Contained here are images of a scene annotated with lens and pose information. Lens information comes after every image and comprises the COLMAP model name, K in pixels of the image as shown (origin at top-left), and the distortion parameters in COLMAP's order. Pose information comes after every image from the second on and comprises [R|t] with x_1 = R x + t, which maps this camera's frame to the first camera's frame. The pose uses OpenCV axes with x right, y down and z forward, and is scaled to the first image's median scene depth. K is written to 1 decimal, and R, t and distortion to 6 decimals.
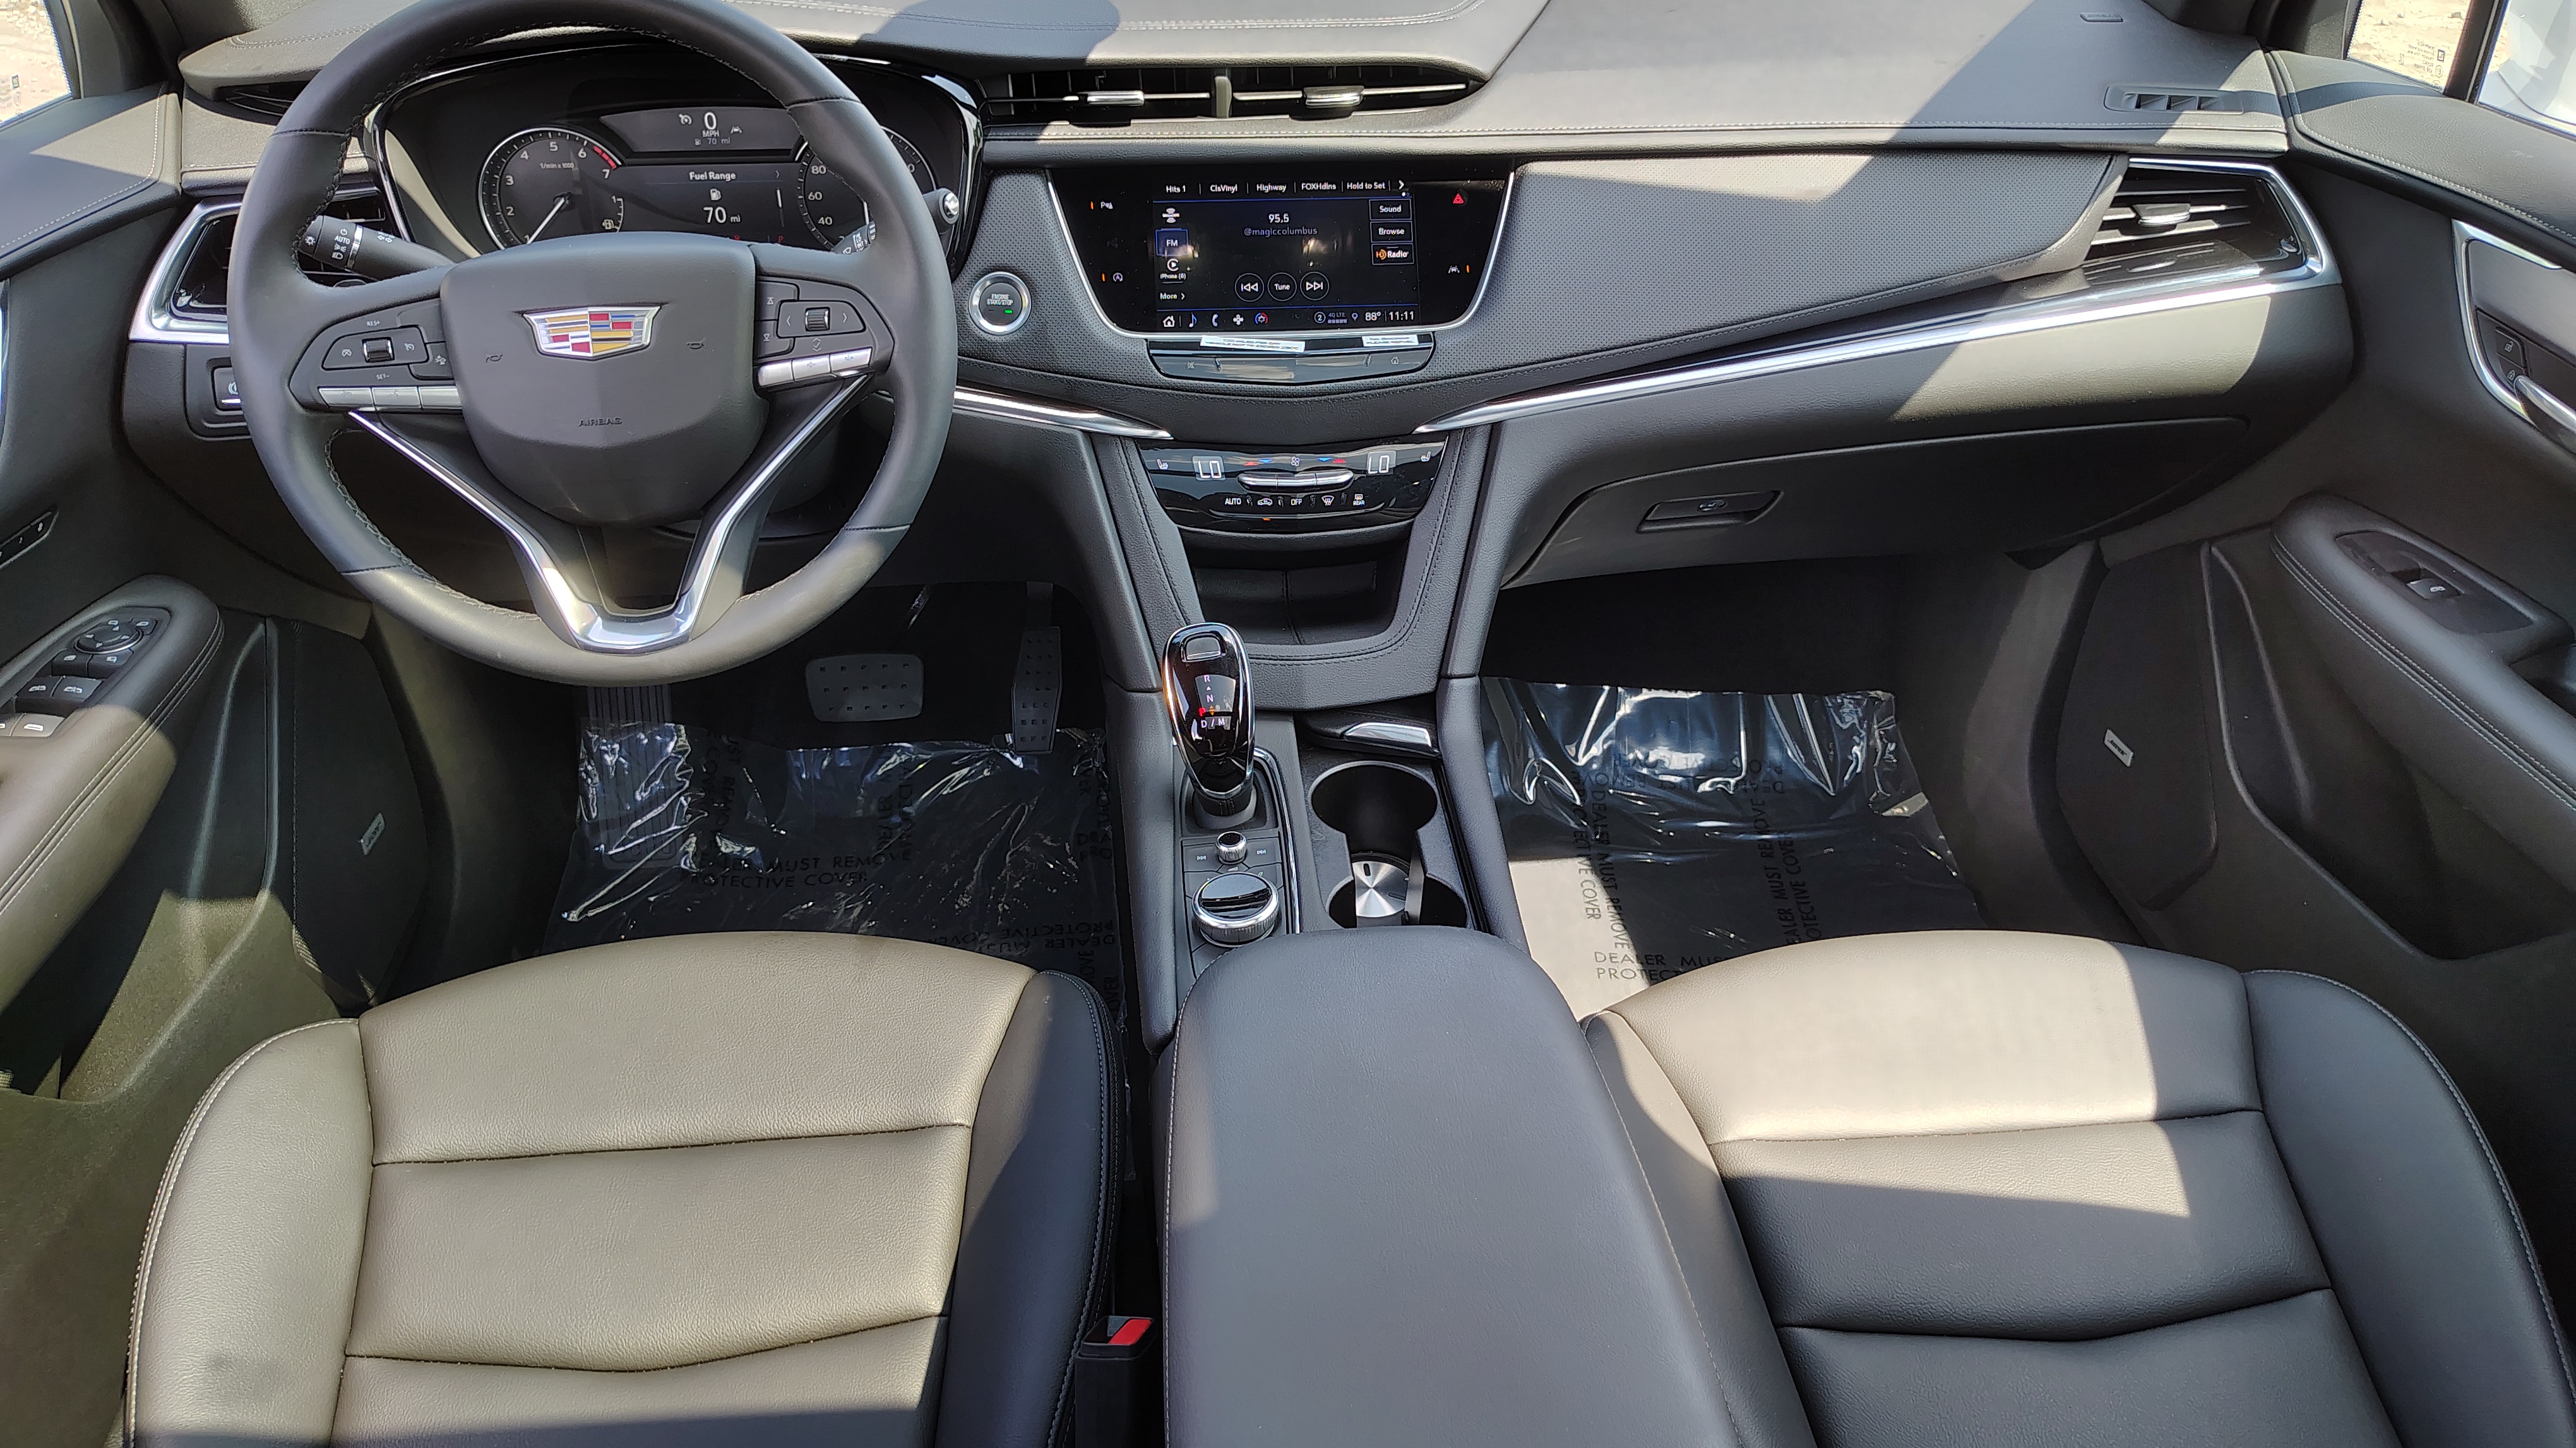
lens RADIAL K [[1818.5, 0, 1288.0], [0, 1818.5, 724.0], [0, 0, 1]] dist [0.006130, -0.003191]
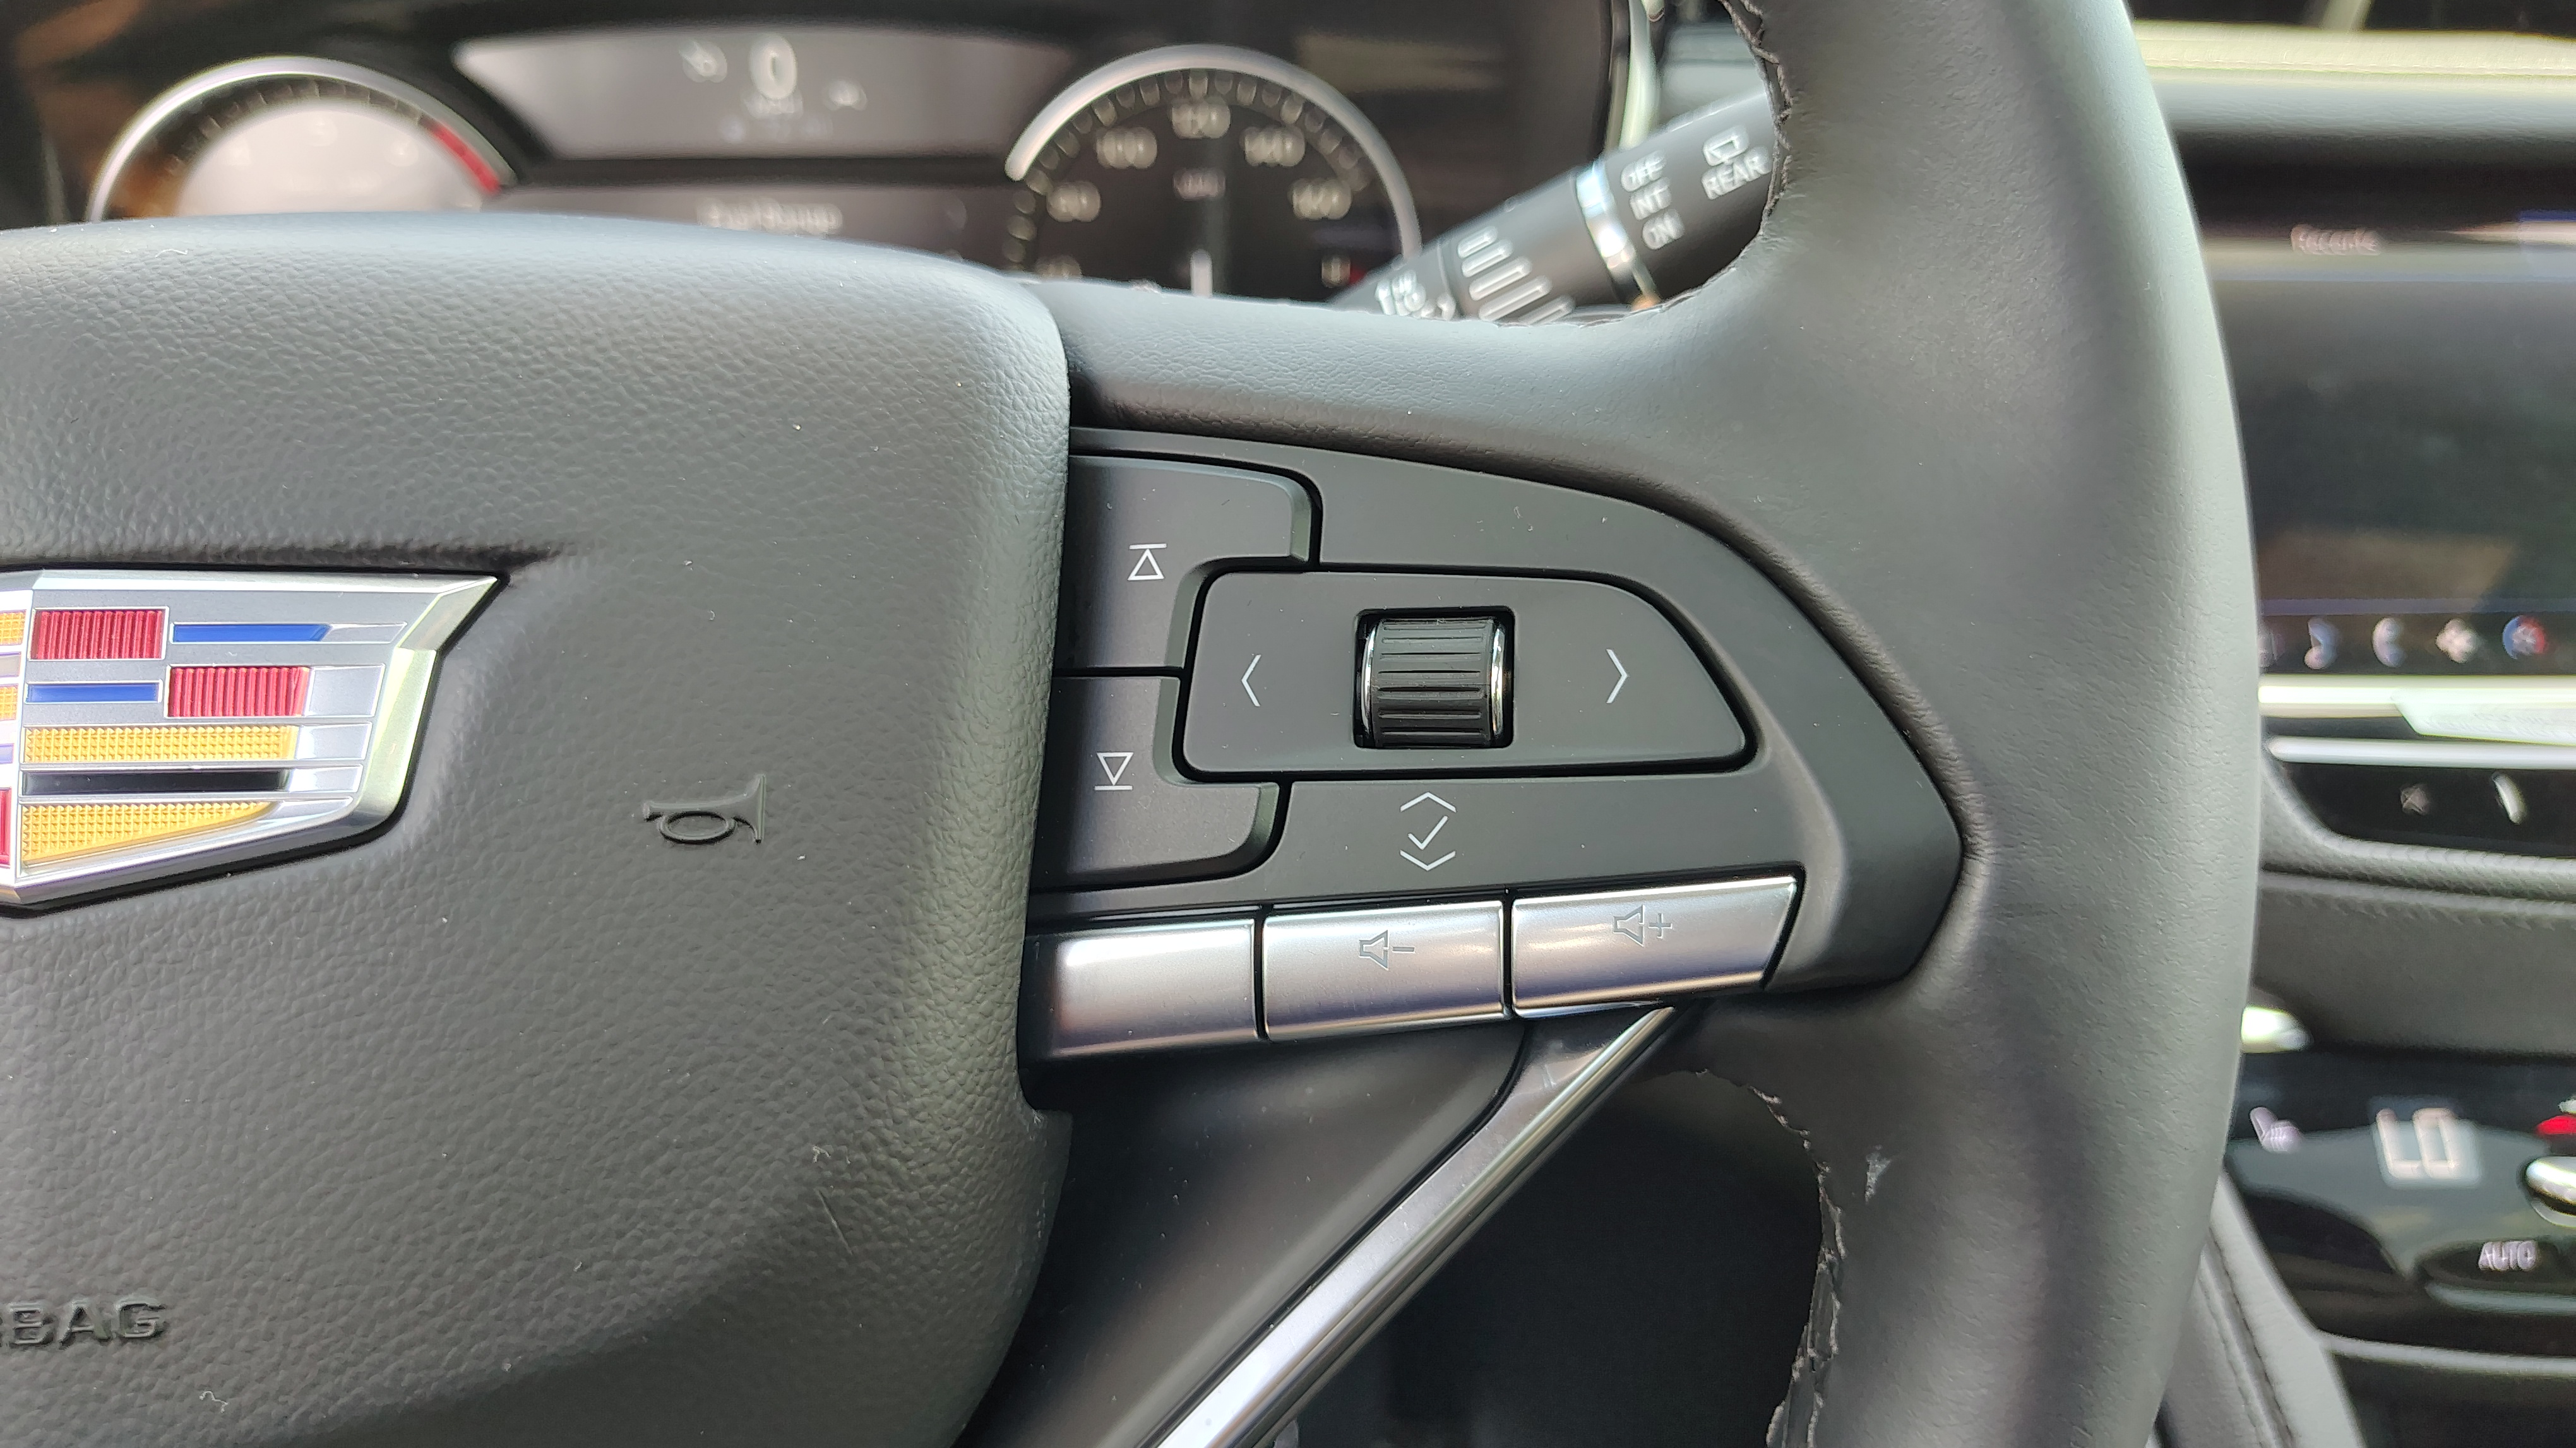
lens RADIAL K [[1840.1, 0, 1238.9], [0, 1840.1, 724.1], [0, 0, 1]] dist [0.004998, -0.043547]
pose [[0.999910, 0.009037, -0.009937, -0.232915], [-0.010485, 0.987556, -0.156916, -0.159759], [0.008396, 0.157006, 0.987562, 0.704137]]
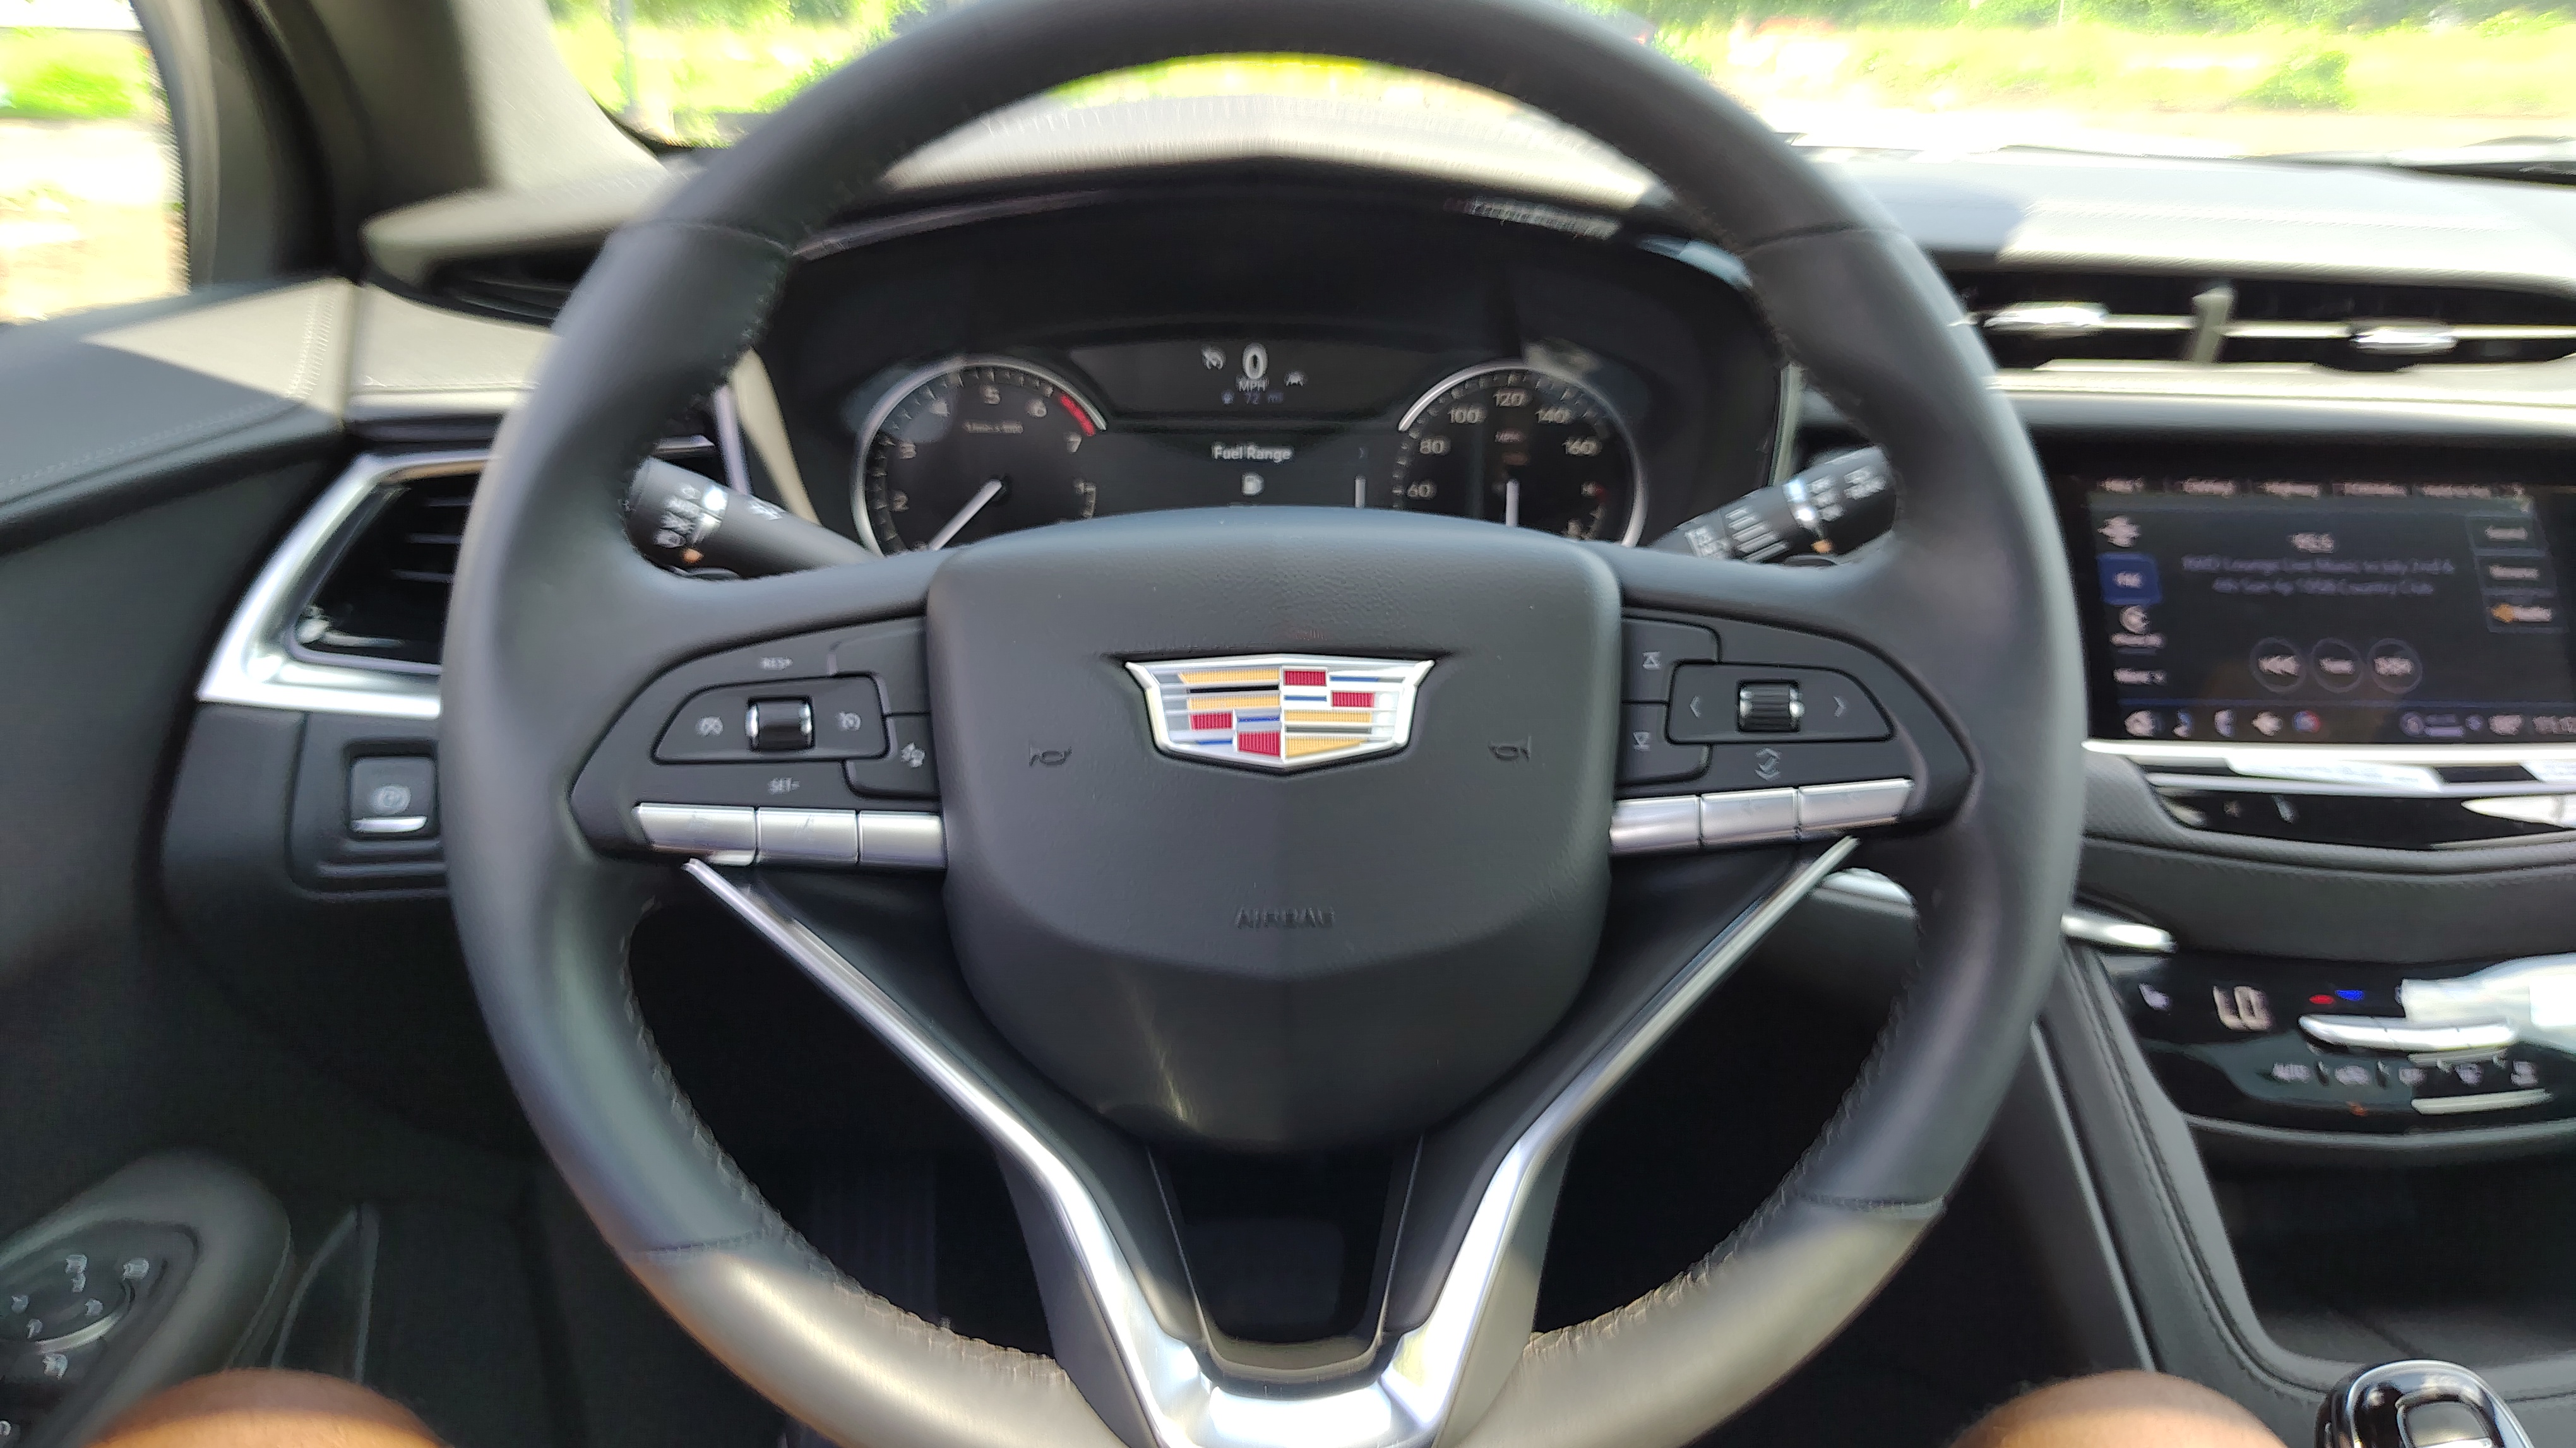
lens RADIAL K [[1808.7, 0, 1250.3], [0, 1808.7, 721.5], [0, 0, 1]] dist [0.008209, 0.000480]
pose [[0.999396, 0.029326, -0.018645, -0.317401], [-0.032642, 0.976266, -0.214101, -0.100828], [0.011924, 0.214581, 0.976633, 0.485137]]
